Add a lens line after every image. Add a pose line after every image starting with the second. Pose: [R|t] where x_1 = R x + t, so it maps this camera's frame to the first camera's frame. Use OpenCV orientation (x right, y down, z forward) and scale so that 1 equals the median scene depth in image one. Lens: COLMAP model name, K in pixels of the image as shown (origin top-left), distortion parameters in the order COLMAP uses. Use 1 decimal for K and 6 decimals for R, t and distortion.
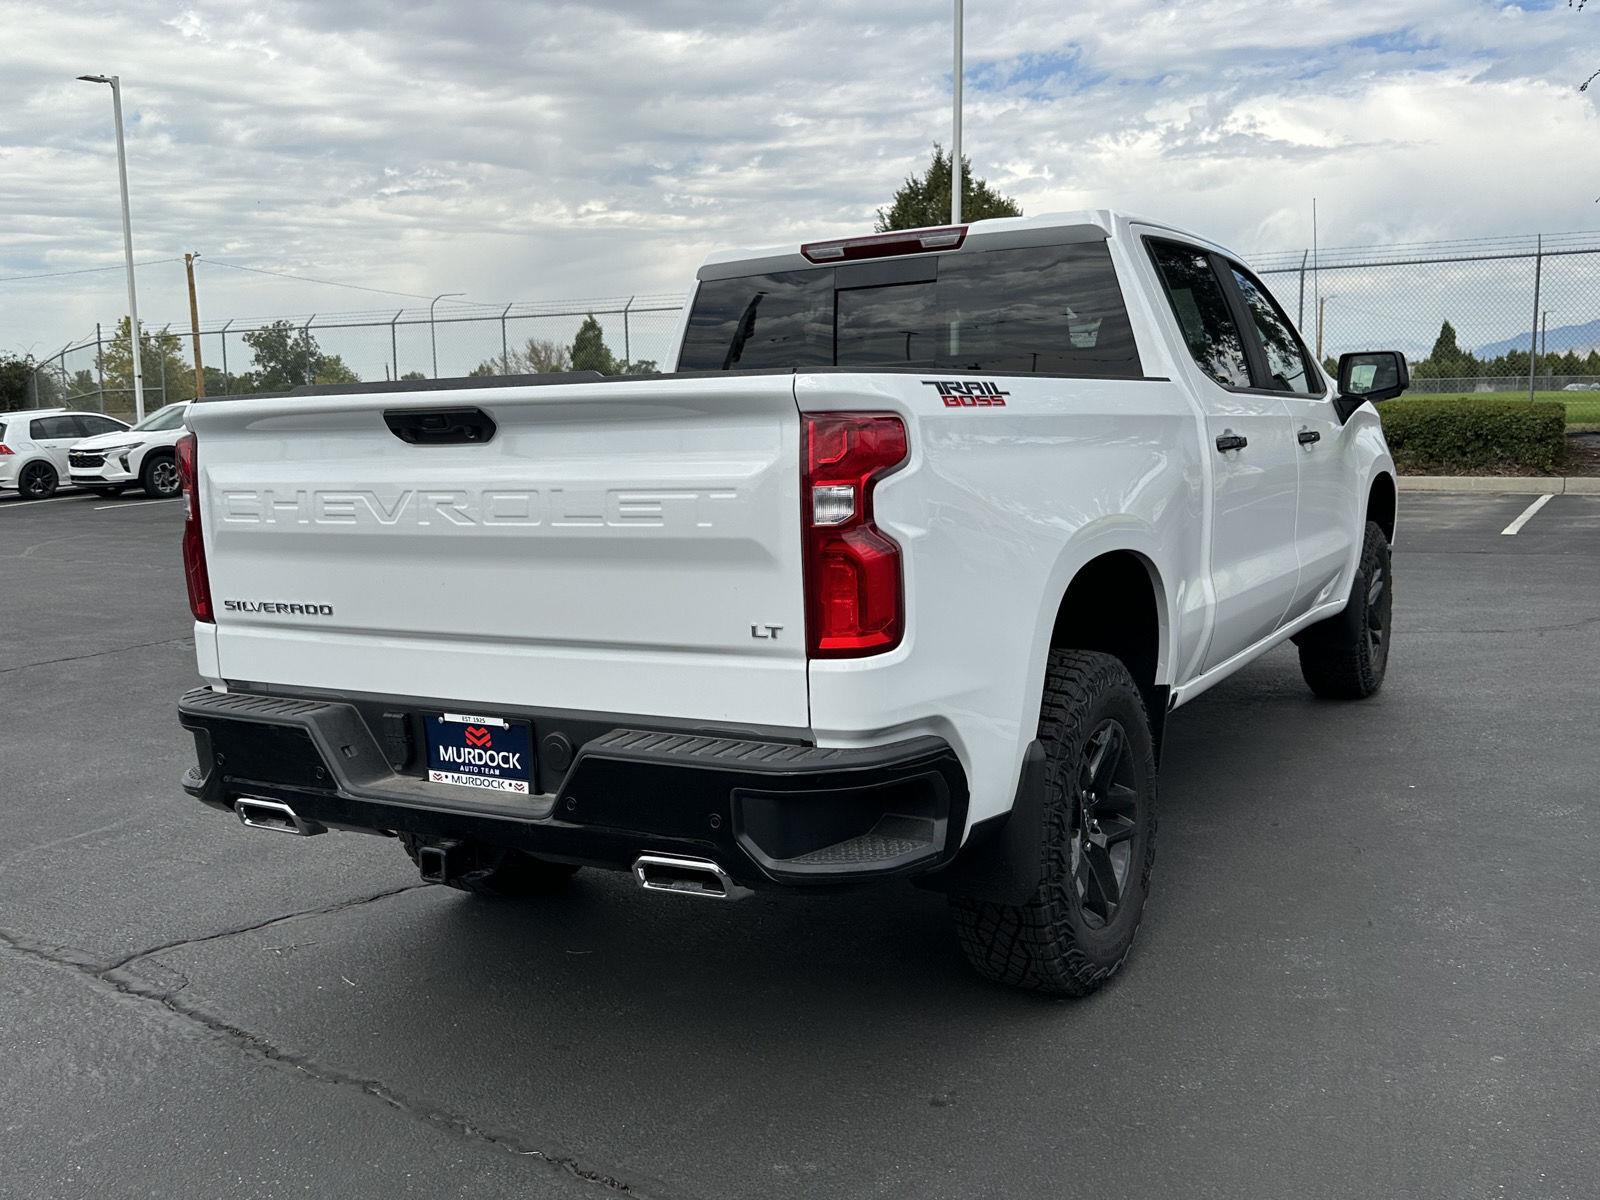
lens RADIAL K [[1501.3, 0, 797.3], [0, 1501.3, 629.4], [0, 0, 1]] dist [0.088517, -0.154703]
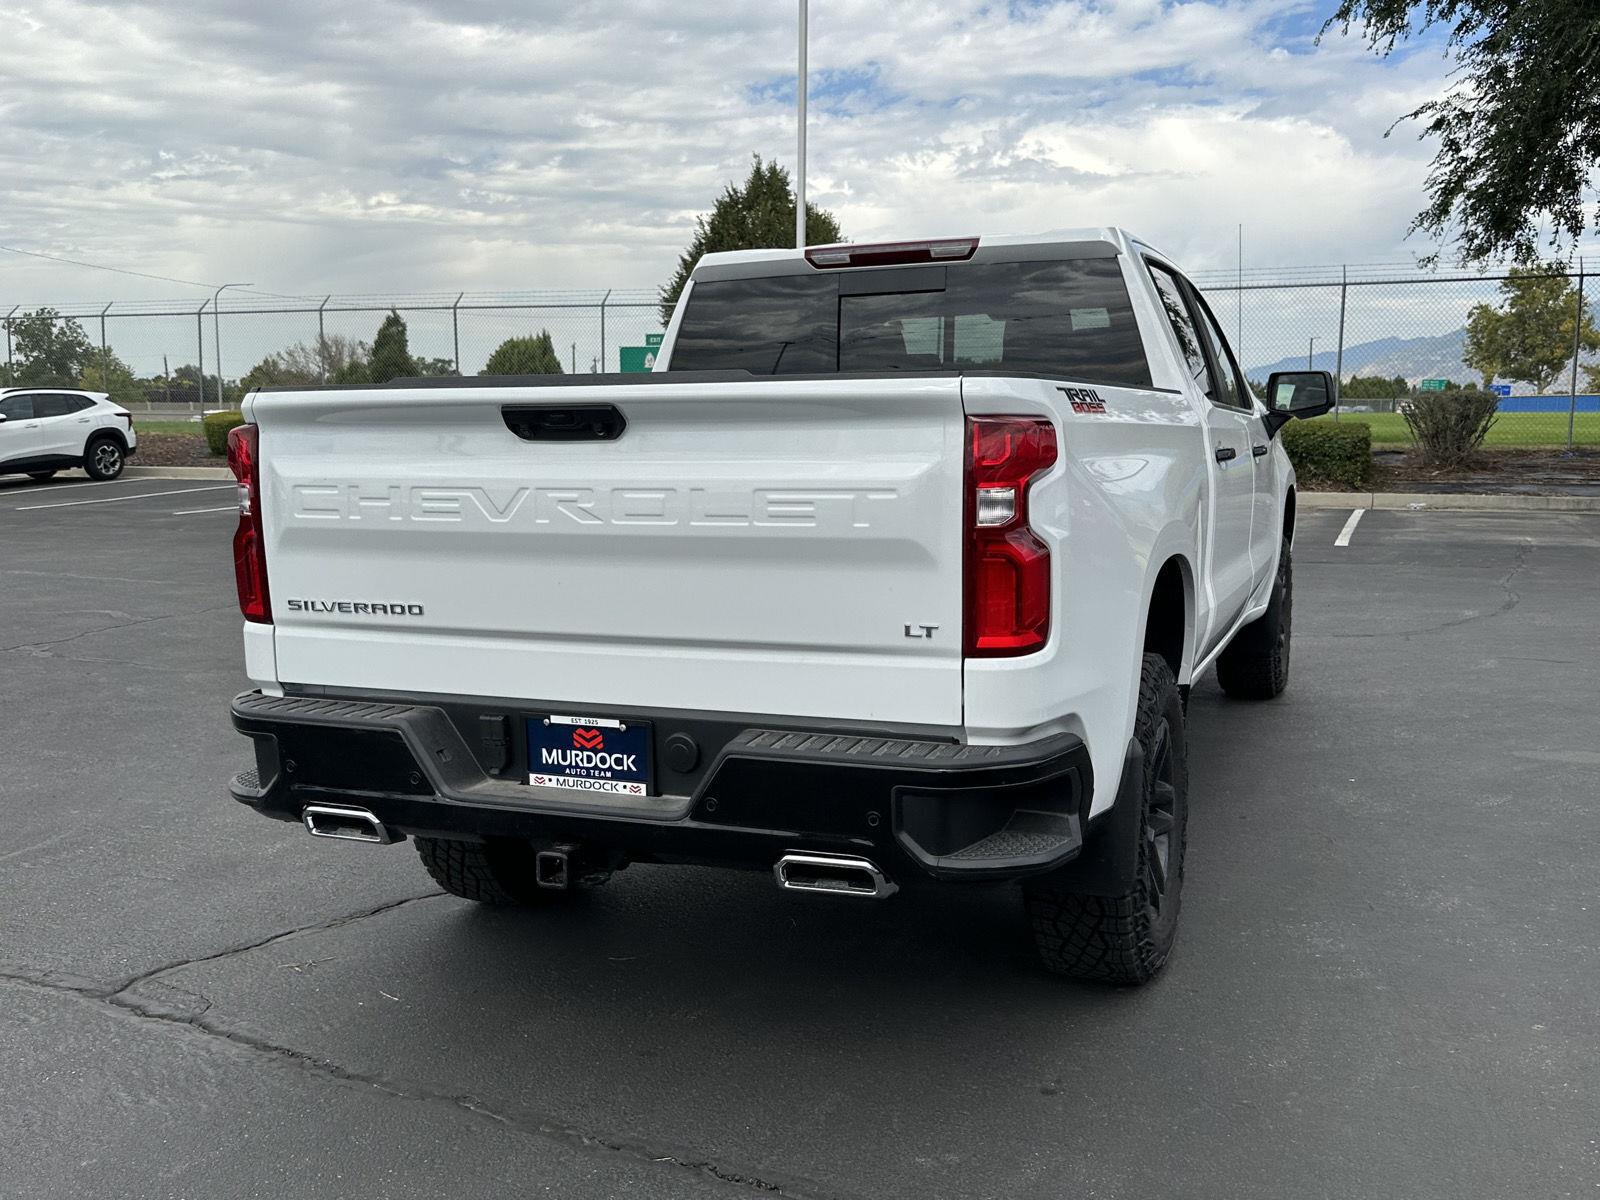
lens RADIAL K [[1501.0, 0, 814.3], [0, 1501.0, 629.2], [0, 0, 1]] dist [0.091868, -0.157989]
pose [[0.989169, 0.000176, 0.146780, -0.172023], [0.000553, 0.999988, -0.004929, 0.003762], [-0.146779, 0.004957, 0.989157, 0.005623]]
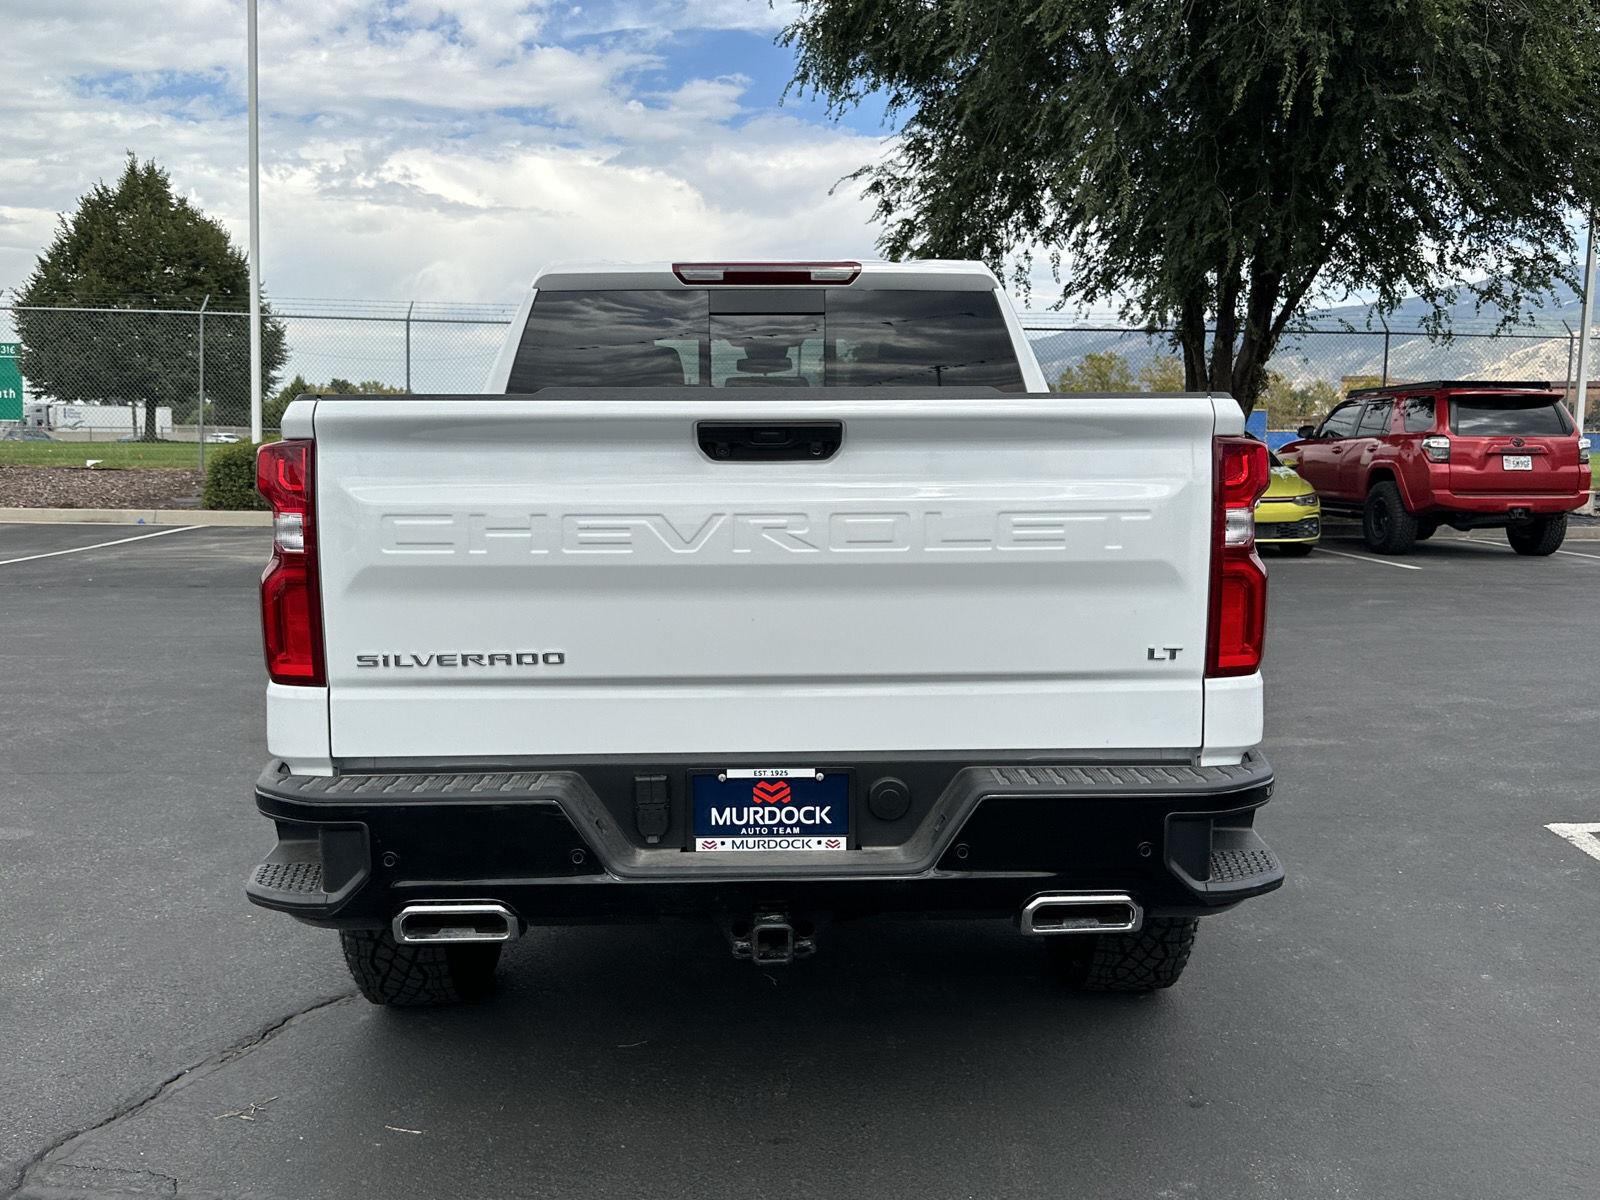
lens RADIAL K [[1461.5, 0, 809.7], [0, 1461.5, 606.8], [0, 0, 1]] dist [0.125353, -0.192049]
pose [[0.845860, -0.030690, 0.532521, -0.529069], [0.050242, 0.998489, -0.022261, -0.013916], [-0.531033, 0.045585, 0.846124, 0.212564]]
